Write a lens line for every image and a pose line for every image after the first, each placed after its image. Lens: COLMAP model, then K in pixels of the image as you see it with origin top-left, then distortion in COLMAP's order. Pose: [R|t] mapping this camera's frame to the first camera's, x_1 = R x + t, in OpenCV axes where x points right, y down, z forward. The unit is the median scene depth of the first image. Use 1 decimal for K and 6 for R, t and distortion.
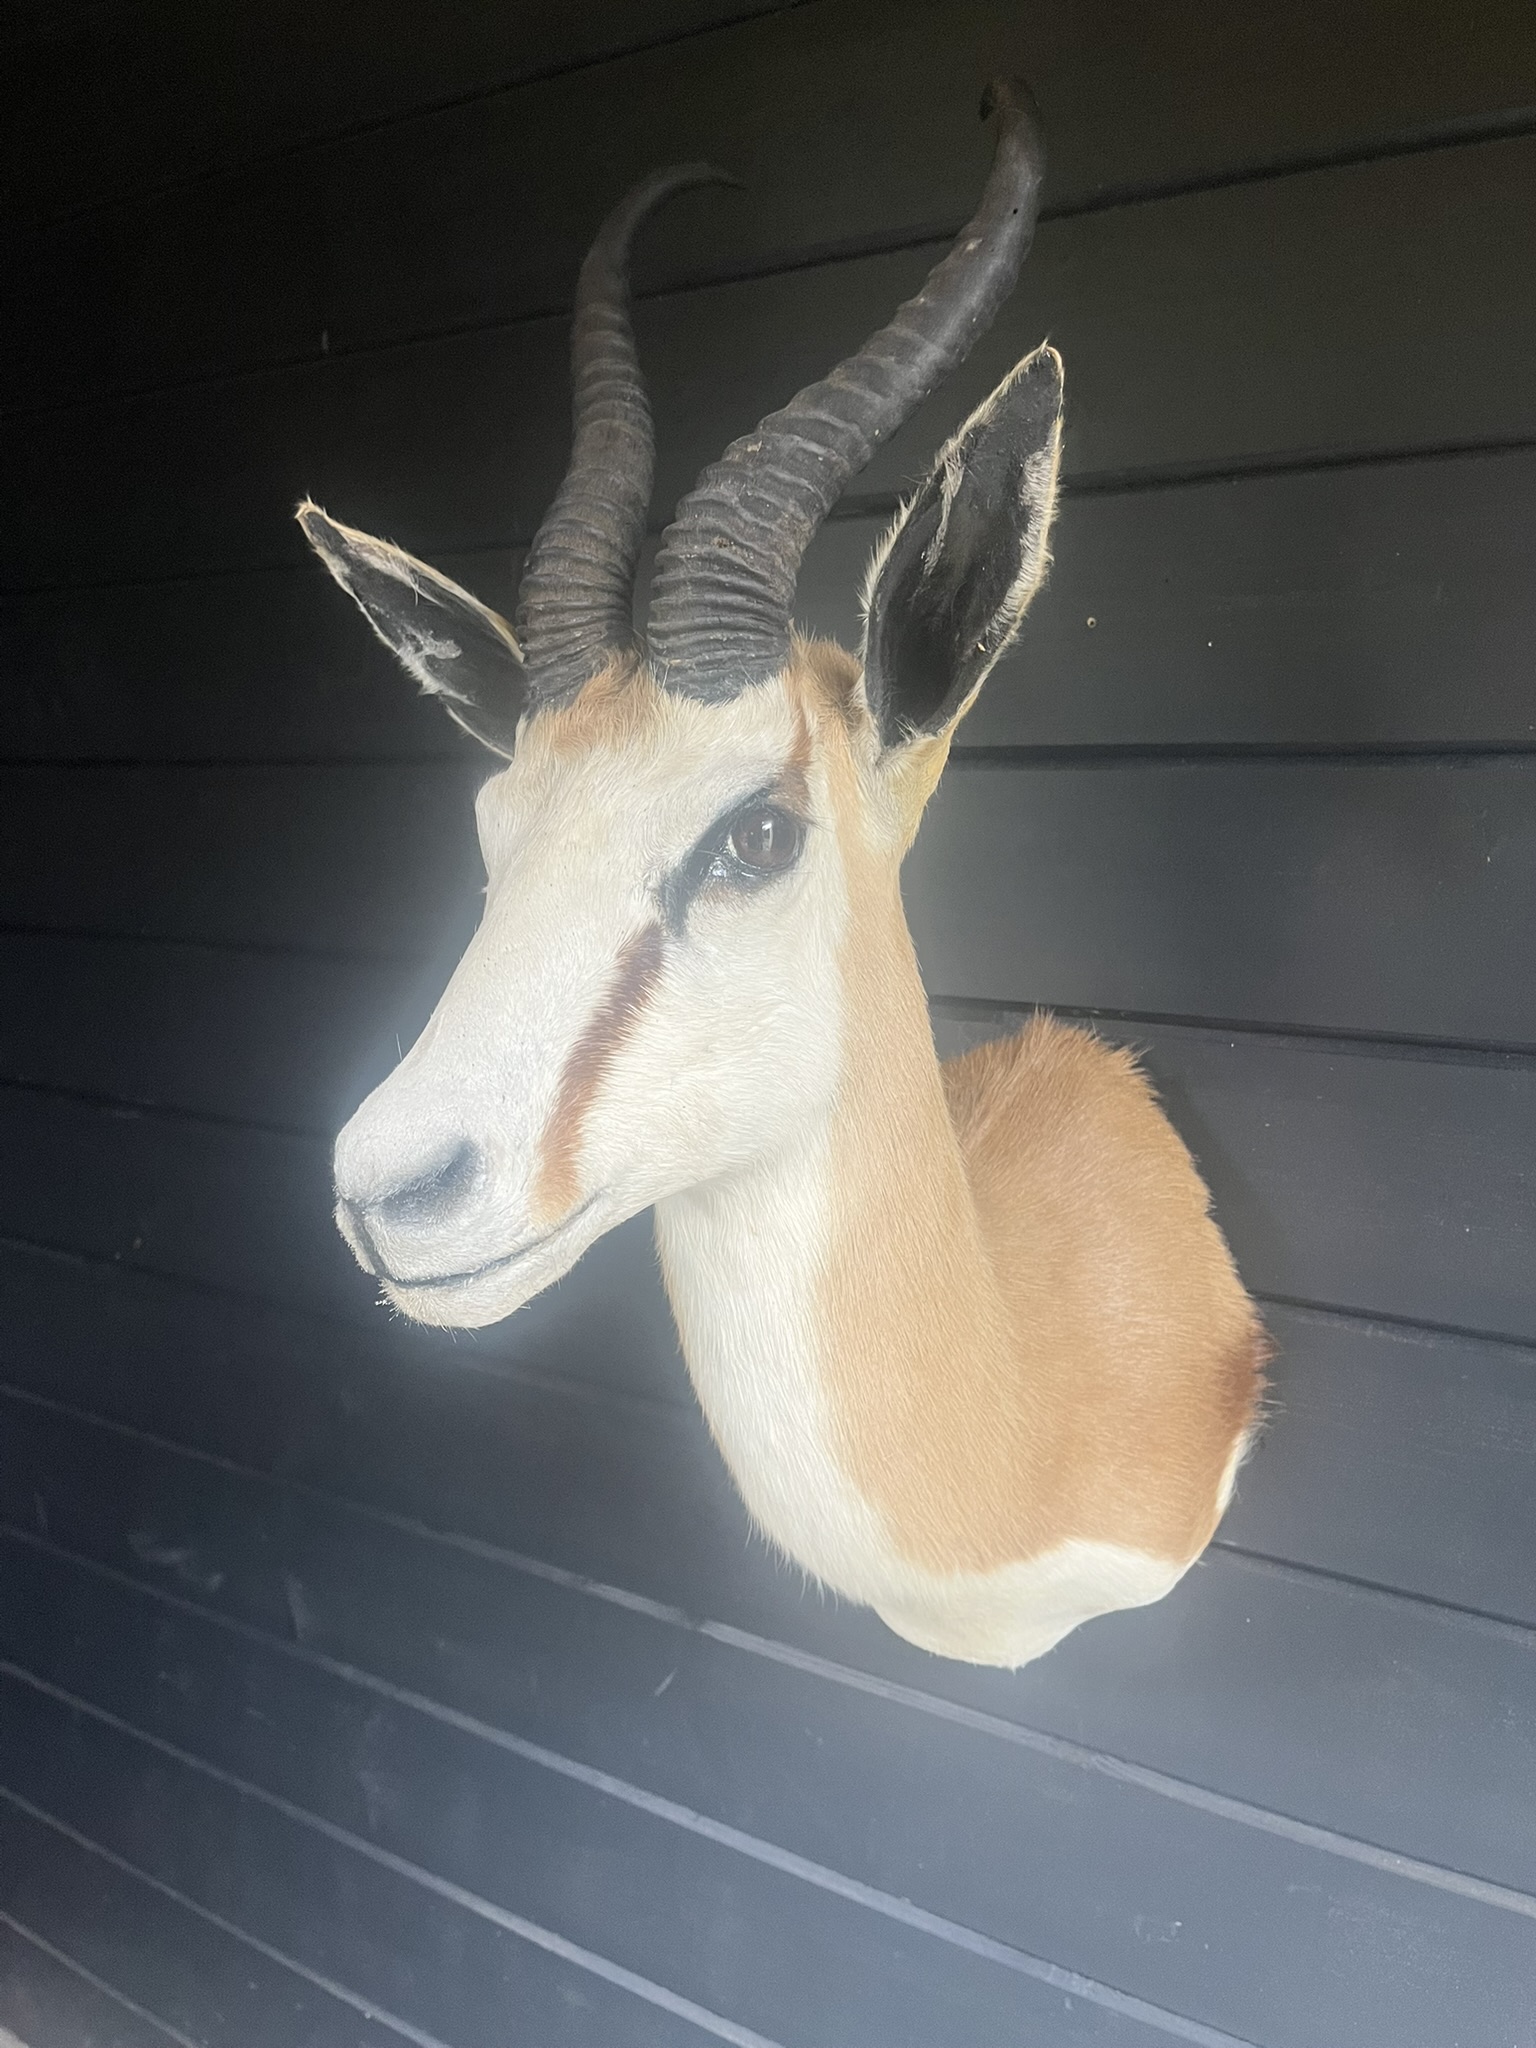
lens RADIAL K [[1591.9, 0, 754.3], [0, 1591.9, 1008.6], [0, 0, 1]] dist [0.030250, -0.074260]
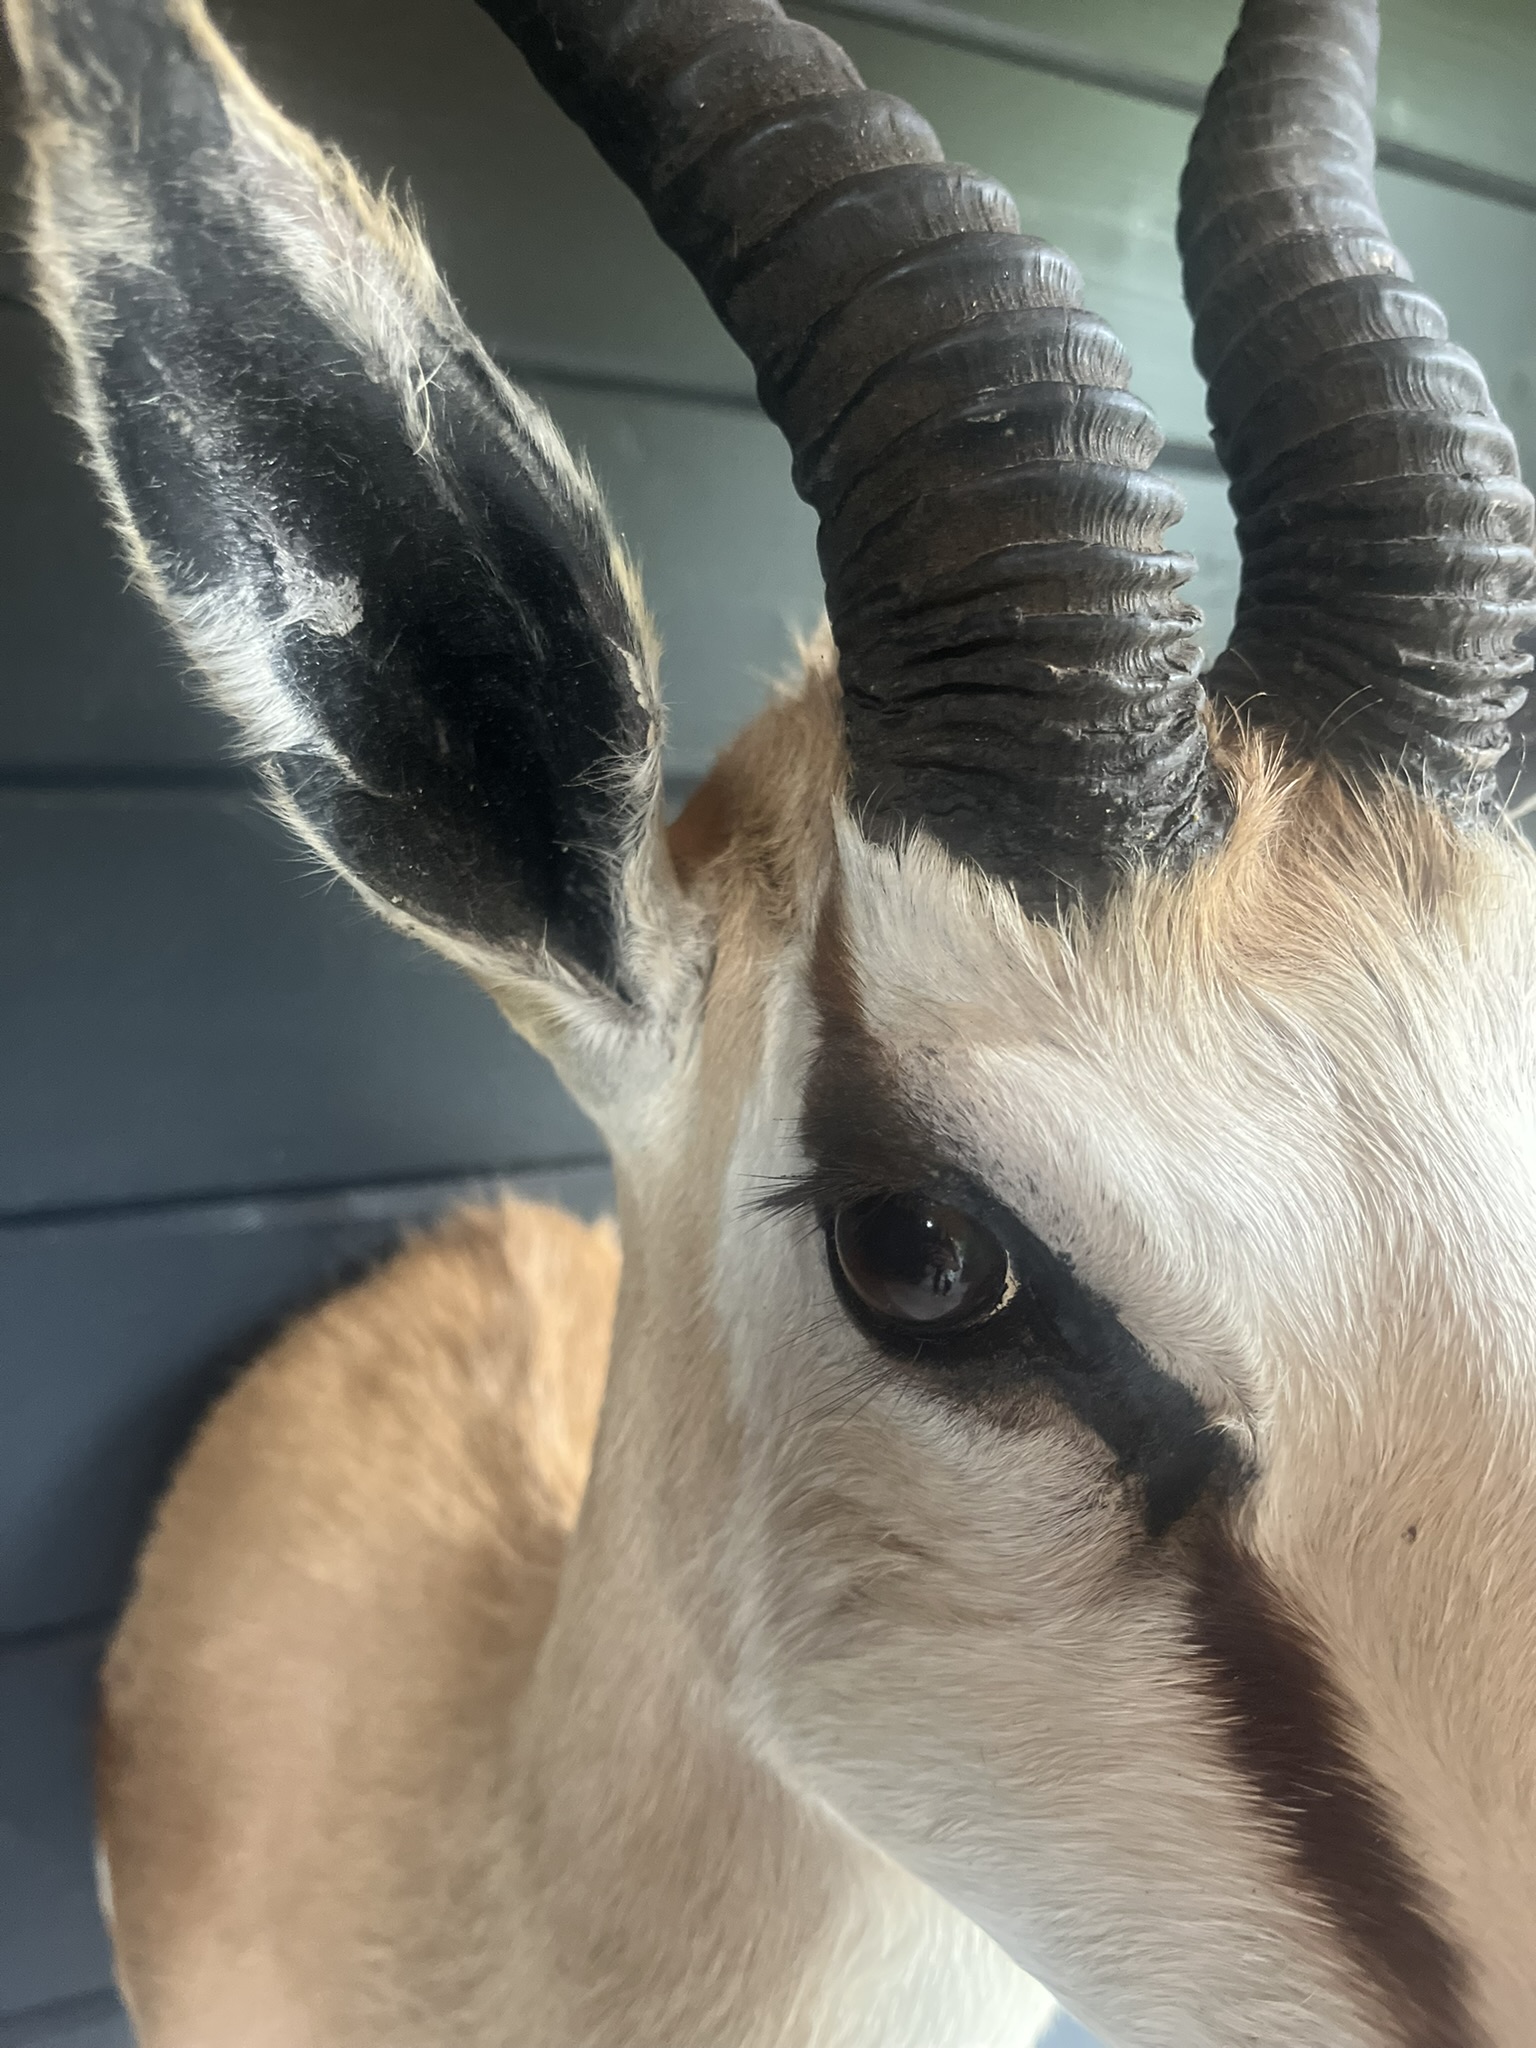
lens RADIAL K [[1591.9, 0, 764.9], [0, 1591.9, 1034.6], [0, 0, 1]] dist [0.030250, -0.074260]
pose [[0.499371, -0.150545, 0.853209, -0.506748], [0.092038, 0.988433, 0.120537, -0.210444], [-0.861486, 0.018335, 0.507450, 0.940306]]
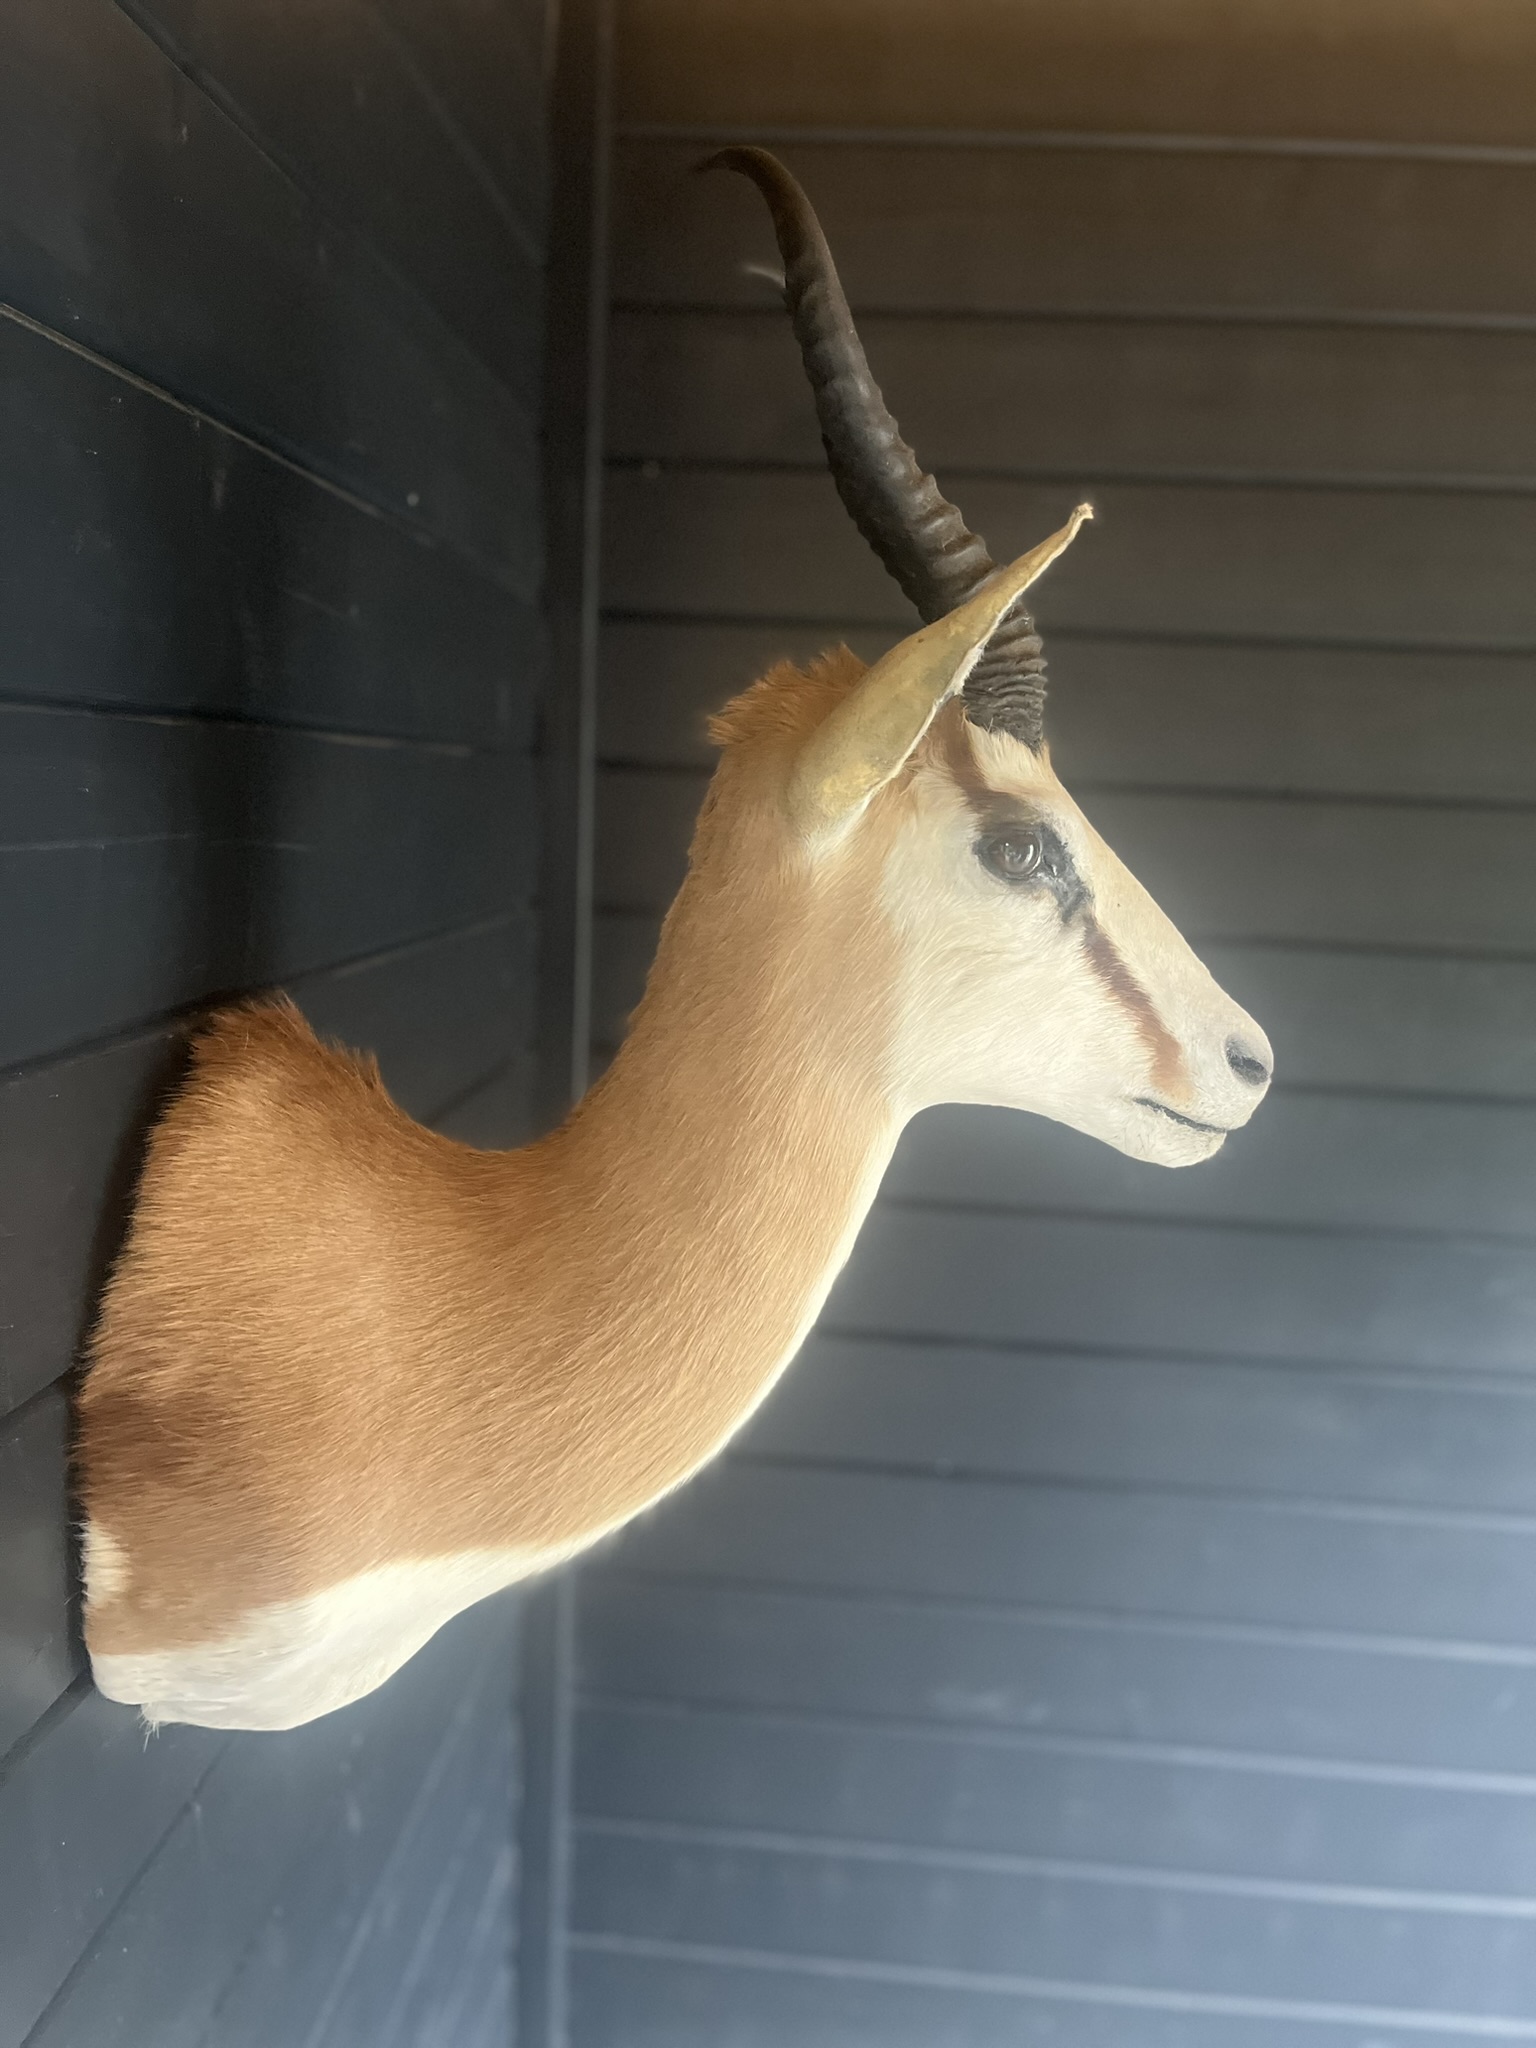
lens RADIAL K [[1591.9, 0, 768.6], [0, 1591.9, 1031.3], [0, 0, 1]] dist [0.030250, -0.074260]
pose [[-0.461933, -0.155473, 0.873181, -1.246230], [0.053847, 0.977783, 0.202584, -0.243861], [-0.885279, 0.140598, -0.443299, 1.880198]]
